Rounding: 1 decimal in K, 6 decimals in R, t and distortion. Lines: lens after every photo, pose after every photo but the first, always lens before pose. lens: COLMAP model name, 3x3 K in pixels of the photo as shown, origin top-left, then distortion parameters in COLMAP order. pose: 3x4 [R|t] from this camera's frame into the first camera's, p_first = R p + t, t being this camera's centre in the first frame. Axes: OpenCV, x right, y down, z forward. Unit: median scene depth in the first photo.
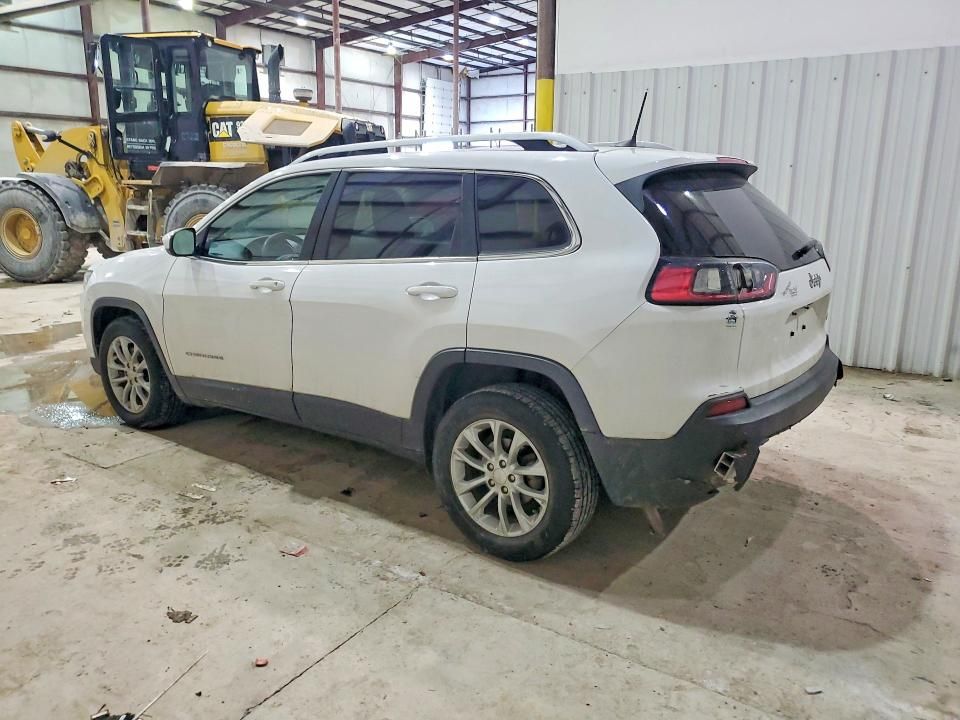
lens RADIAL K [[754.0, 0, 472.2], [0, 754.0, 358.5], [0, 0, 1]] dist [0.012051, 0.012217]
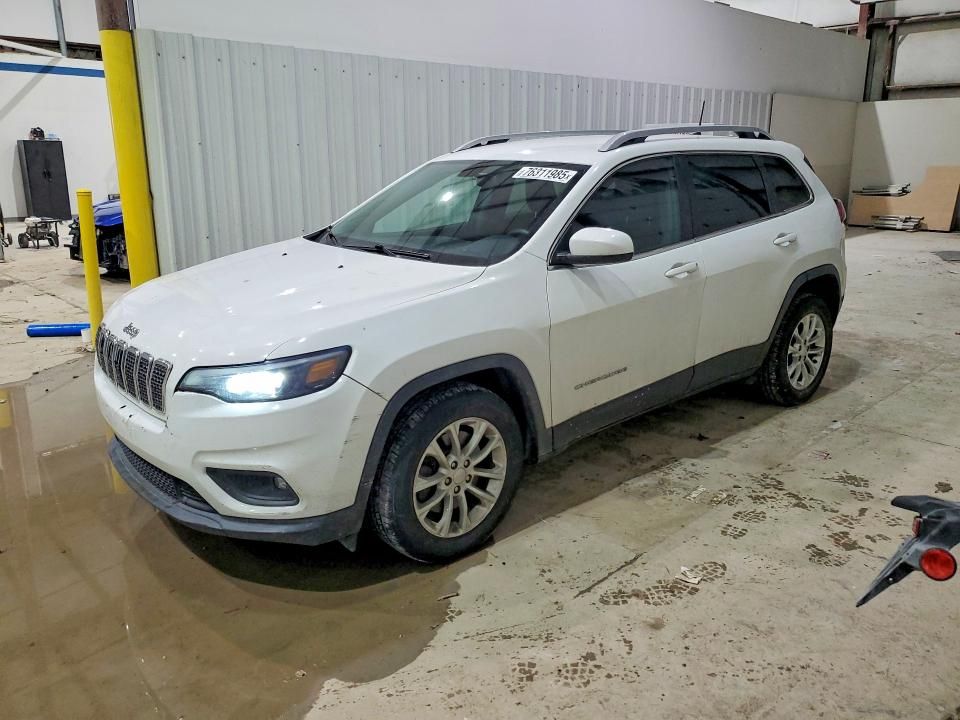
lens RADIAL K [[754.0, 0, 472.2], [0, 754.0, 358.5], [0, 0, 1]] dist [0.012051, 0.012217]
pose [[0.198384, -0.260632, 0.944836, -1.301615], [0.222304, 0.950838, 0.215611, -0.262577], [-0.954581, 0.167267, 0.246570, 1.048016]]
